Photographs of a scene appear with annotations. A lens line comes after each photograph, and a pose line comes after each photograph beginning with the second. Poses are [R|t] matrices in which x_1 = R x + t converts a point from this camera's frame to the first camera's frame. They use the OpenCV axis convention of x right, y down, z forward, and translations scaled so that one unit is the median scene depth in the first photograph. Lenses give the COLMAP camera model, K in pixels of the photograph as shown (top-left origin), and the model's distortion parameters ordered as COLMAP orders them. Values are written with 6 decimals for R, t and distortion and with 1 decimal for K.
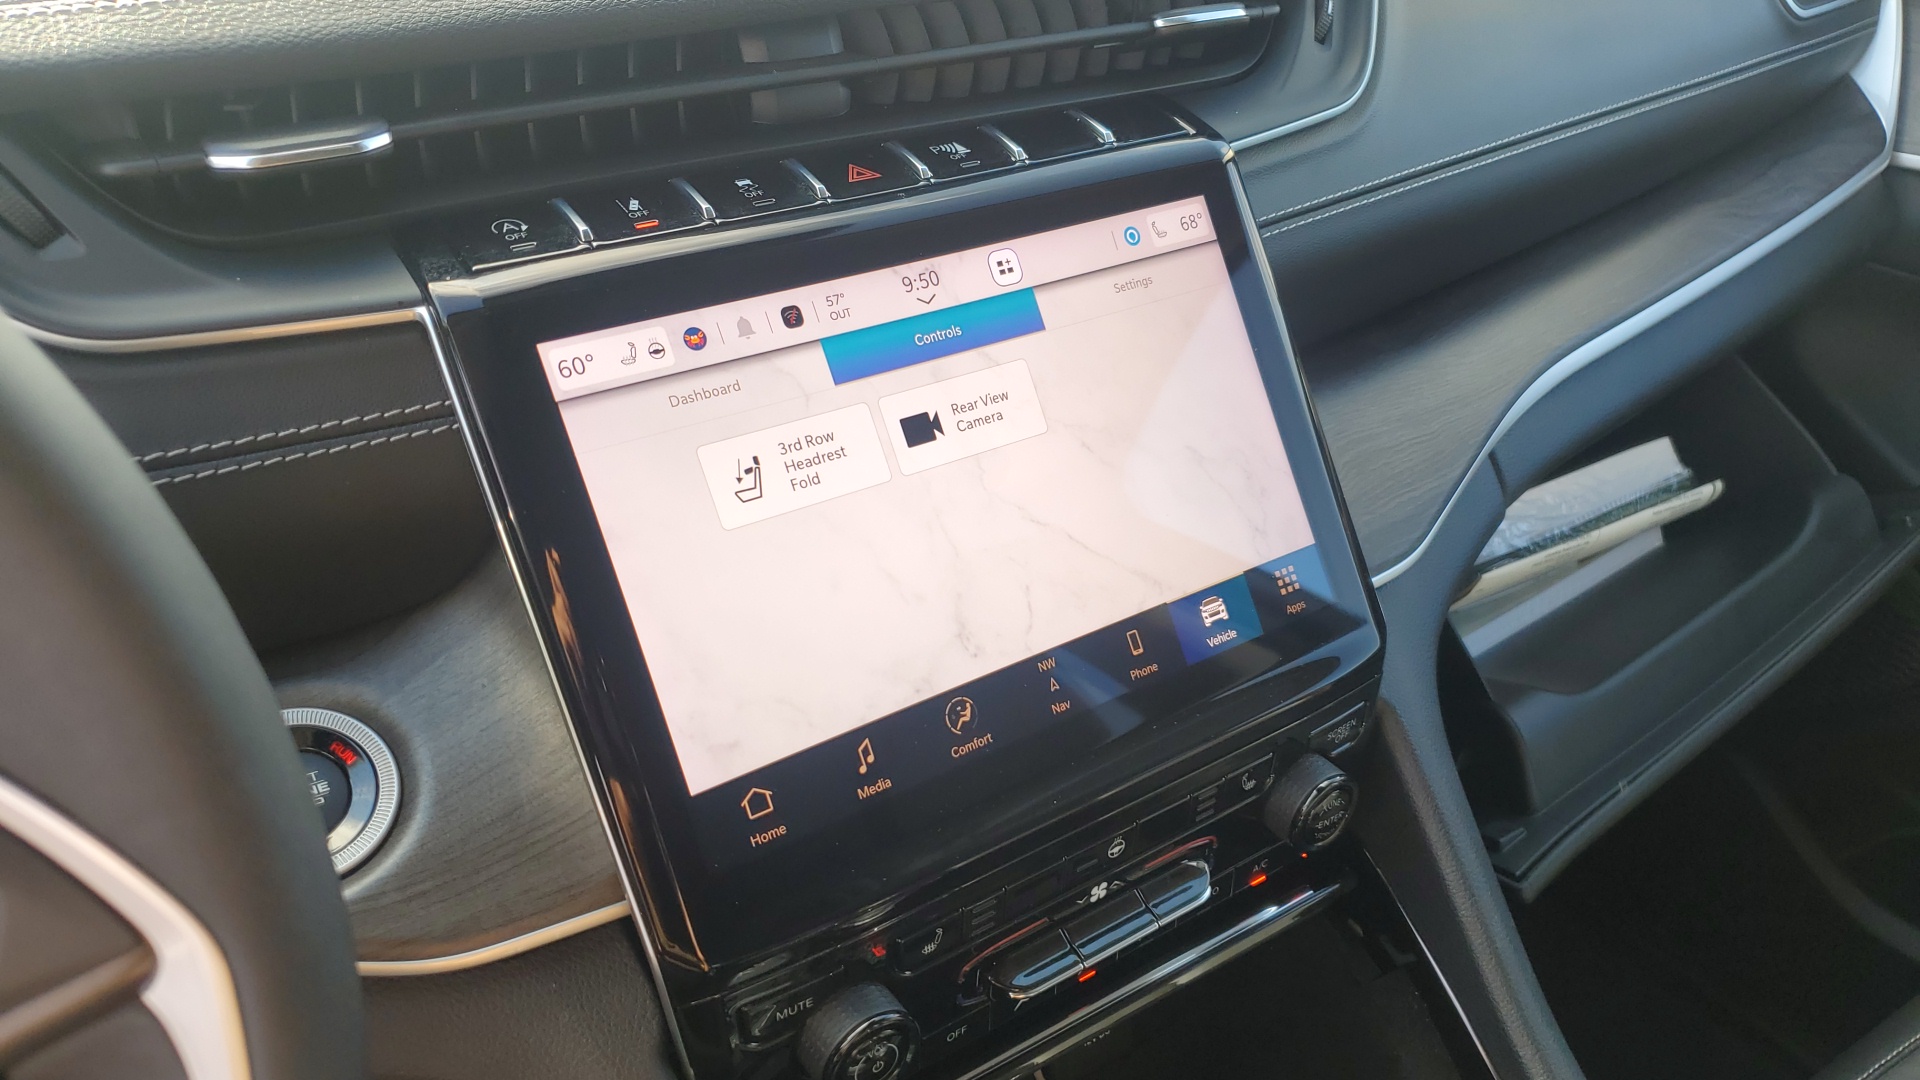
lens RADIAL K [[1461.8, 0, 978.4], [0, 1461.8, 546.2], [0, 0, 1]] dist [0.026940, -0.020547]
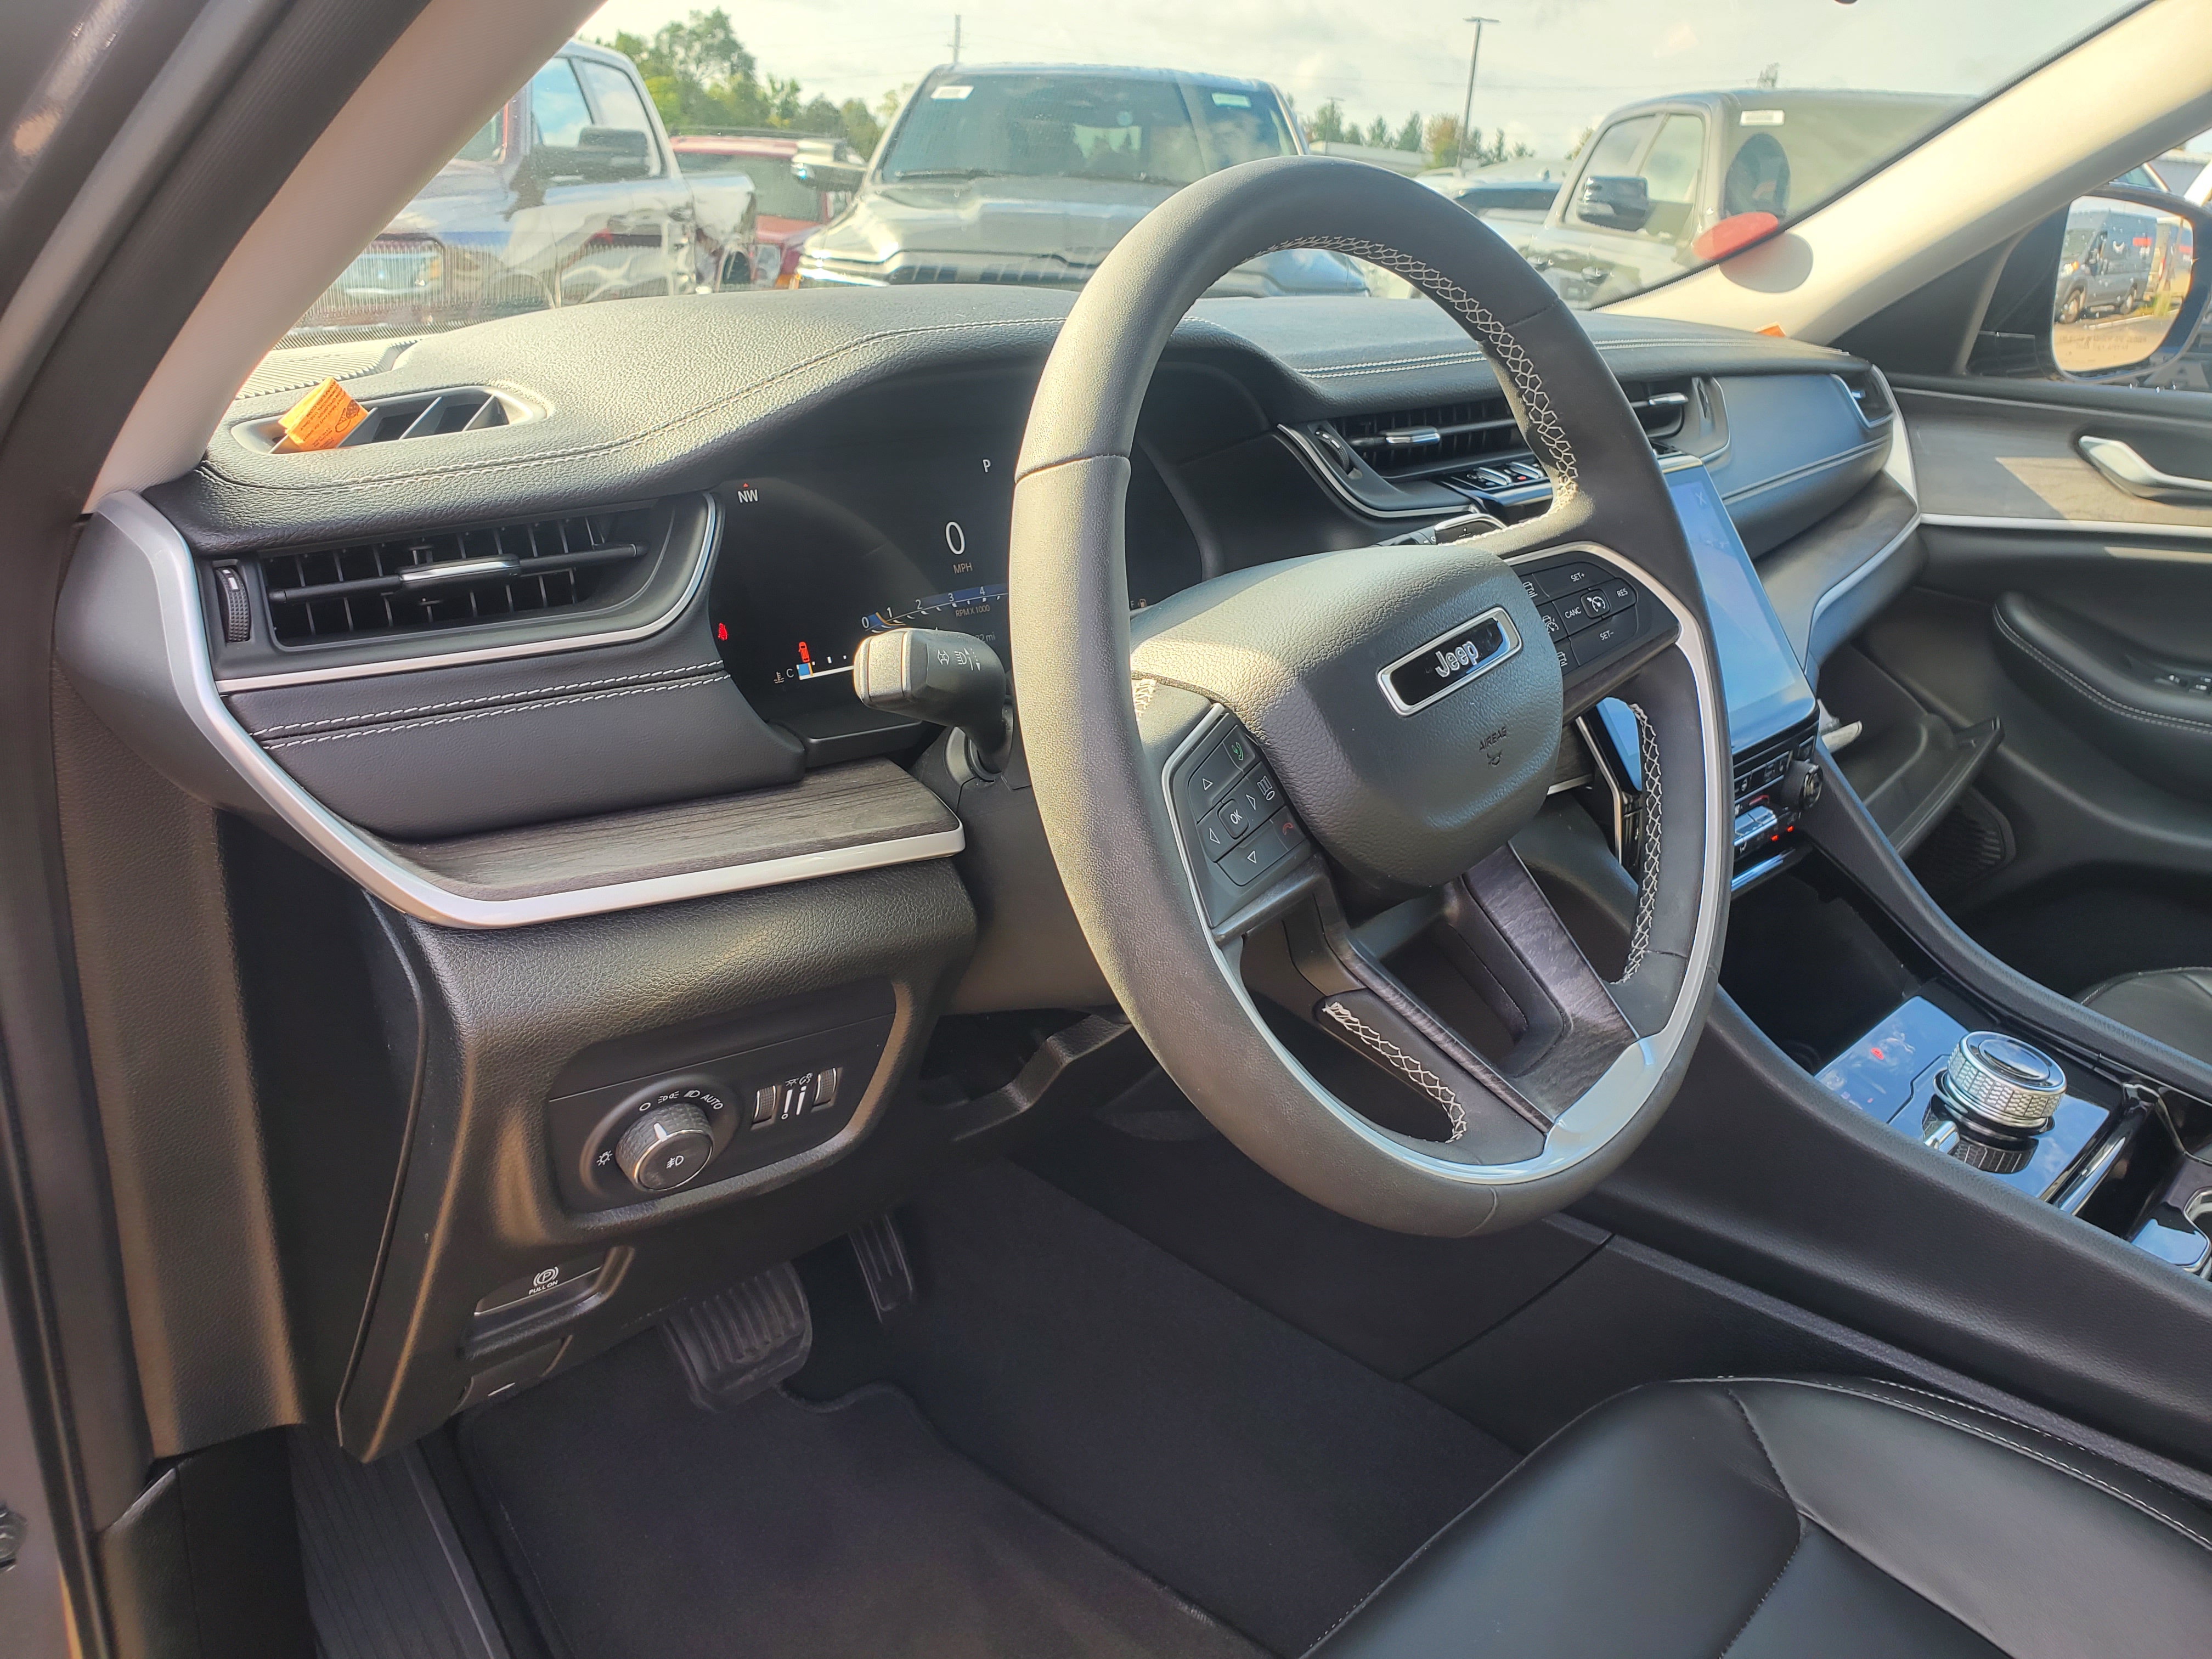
lens RADIAL K [[1666.8, 0, 1092.6], [0, 1666.8, 827.2], [0, 0, 1]] dist [-0.001876, -0.003778]
pose [[0.981655, -0.064276, 0.179507, -1.167507], [0.095486, 0.980625, -0.171046, 0.562286], [-0.165035, 0.185048, 0.968773, -1.011631]]
